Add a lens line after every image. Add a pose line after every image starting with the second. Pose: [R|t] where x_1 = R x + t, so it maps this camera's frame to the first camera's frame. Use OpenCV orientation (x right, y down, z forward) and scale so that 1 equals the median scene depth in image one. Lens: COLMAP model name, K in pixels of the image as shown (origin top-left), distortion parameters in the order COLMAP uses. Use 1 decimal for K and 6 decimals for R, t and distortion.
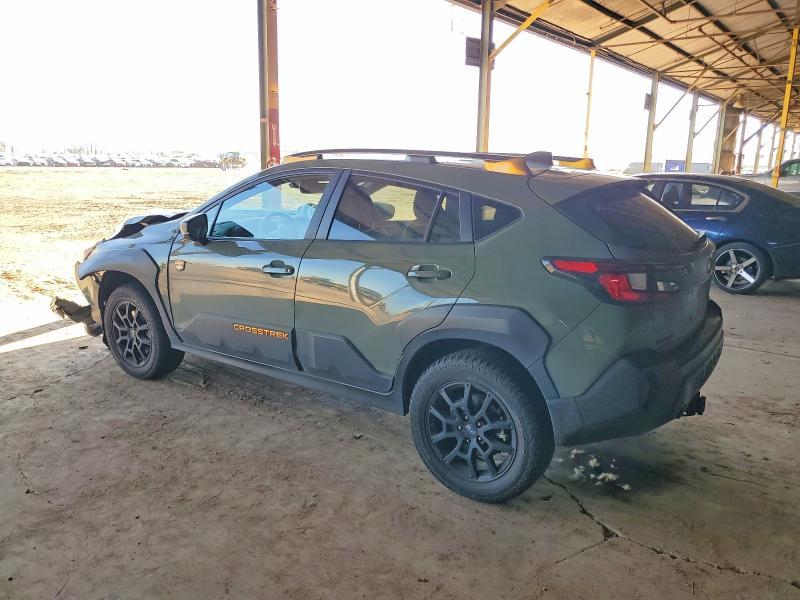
lens RADIAL K [[615.7, 0, 399.9], [0, 615.7, 298.9], [0, 0, 1]] dist [0.043365, -0.018590]
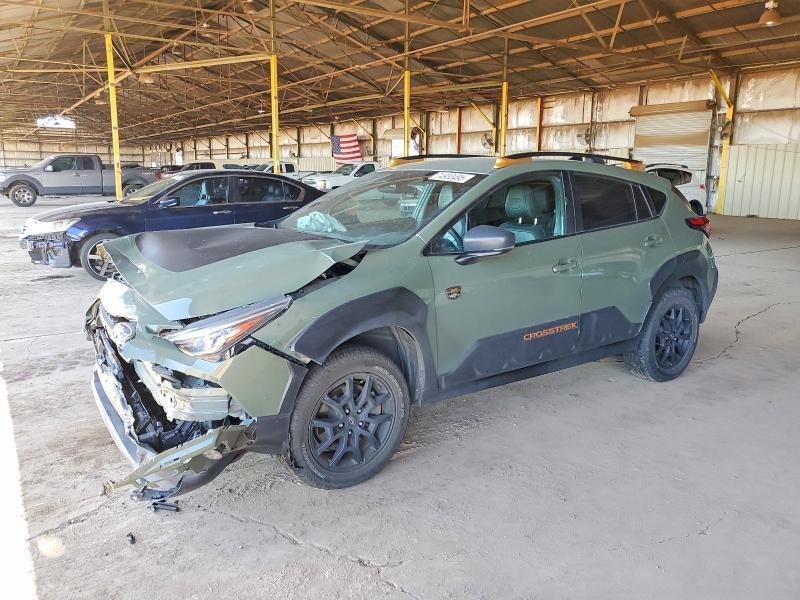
lens RADIAL K [[615.7, 0, 406.2], [0, 615.7, 295.9], [0, 0, 1]] dist [0.043365, -0.018590]
pose [[0.306339, -0.202010, 0.930241, -0.829161], [0.187431, 0.970894, 0.149115, -0.136605], [-0.933288, 0.128677, 0.335286, 0.578546]]
